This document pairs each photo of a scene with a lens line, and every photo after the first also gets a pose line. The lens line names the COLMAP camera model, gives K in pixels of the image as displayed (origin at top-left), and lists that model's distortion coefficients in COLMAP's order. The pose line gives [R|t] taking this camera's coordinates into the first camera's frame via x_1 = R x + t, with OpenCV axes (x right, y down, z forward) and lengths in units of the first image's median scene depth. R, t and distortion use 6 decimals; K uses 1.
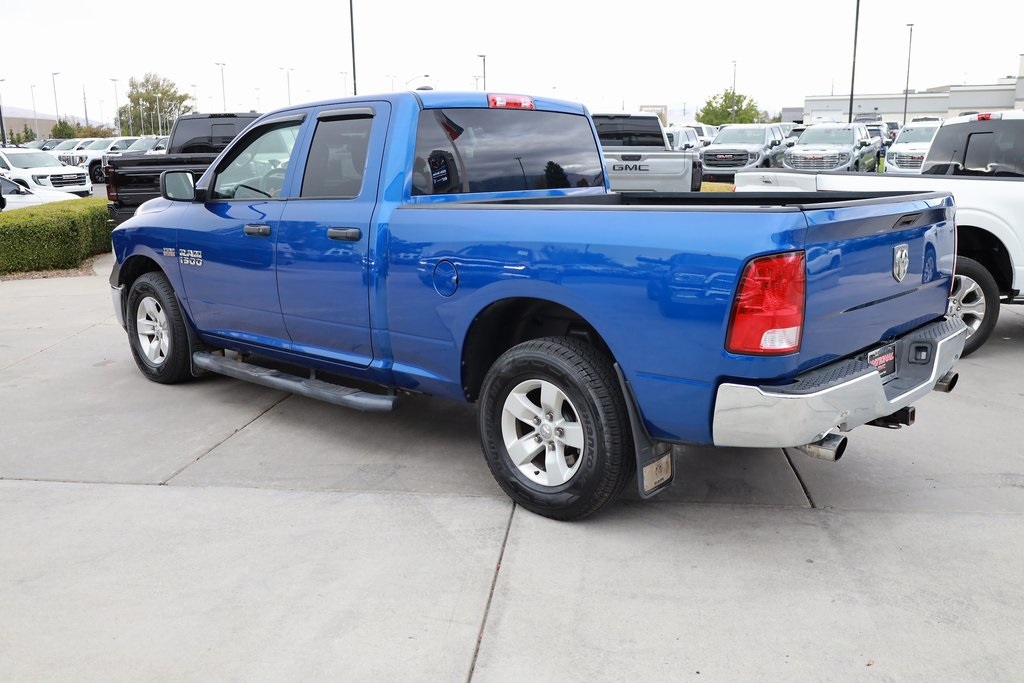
lens RADIAL K [[943.3, 0, 518.1], [0, 943.3, 339.0], [0, 0, 1]] dist [-0.013375, -0.006593]
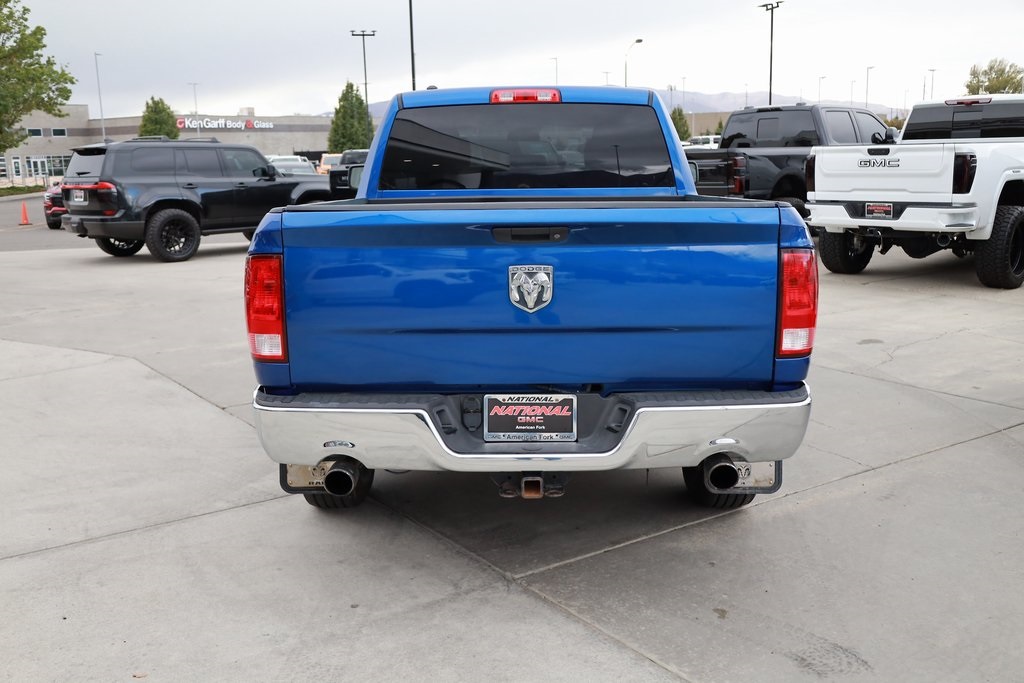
lens RADIAL K [[983.2, 0, 474.6], [0, 983.2, 339.4], [0, 0, 1]] dist [-0.012472, 0.011303]
pose [[0.643176, 0.137350, -0.753299, 0.763758], [-0.139007, 0.988378, 0.061526, -0.063519], [0.752995, 0.065142, 0.654794, 0.333884]]
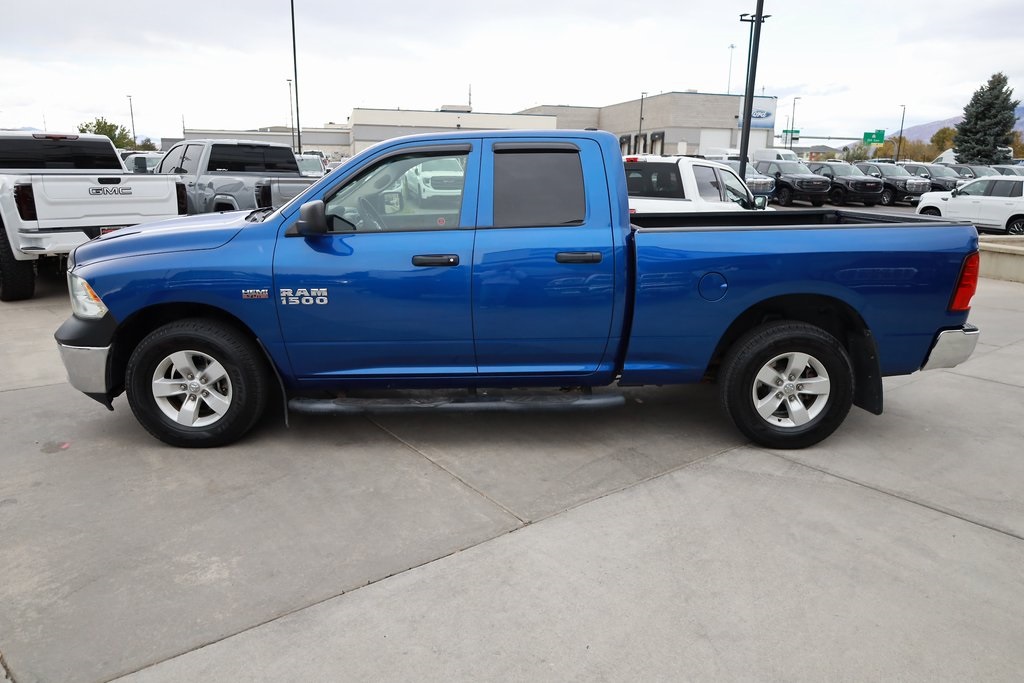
lens RADIAL K [[723.3, 0, 512.0], [0, 723.3, 341.5], [0, 0, 1]] dist [-0.006063, -0.002227]
pose [[0.711576, -0.146552, 0.687155, -0.792402], [0.125524, 0.988787, 0.080897, -0.086789], [-0.691305, 0.028690, 0.721993, 0.415442]]
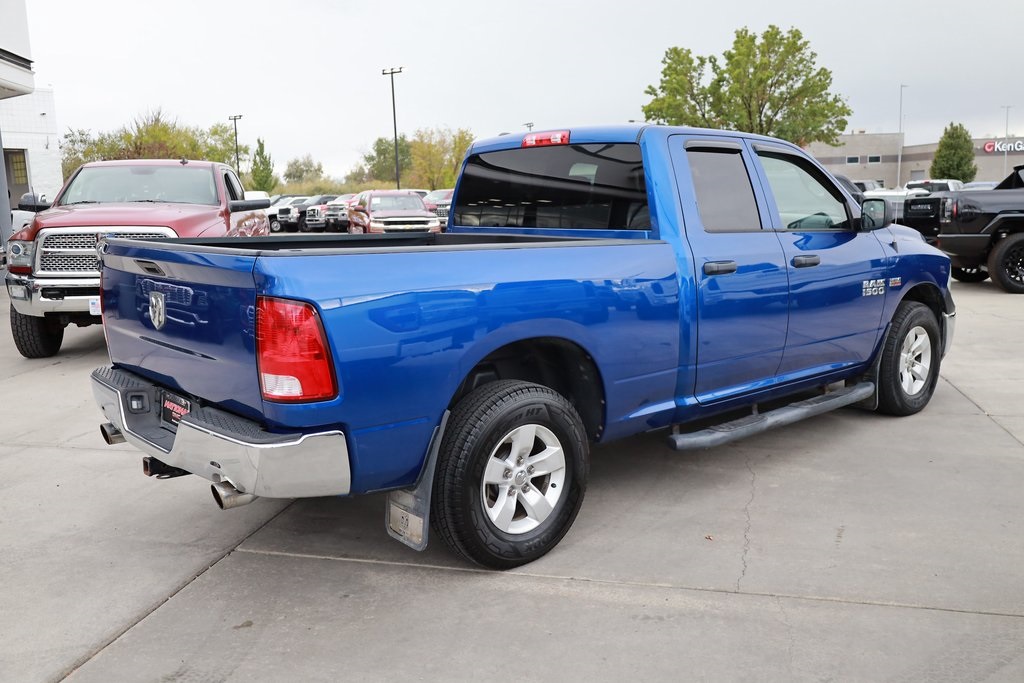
lens RADIAL K [[889.0, 0, 482.4], [0, 889.0, 337.5], [0, 0, 1]] dist [-0.021161, 0.011219]
pose [[-0.139661, 0.166458, -0.976108, 0.973037], [-0.169814, 0.967138, 0.189226, -0.220586], [0.975530, 0.192184, -0.106804, 1.103153]]
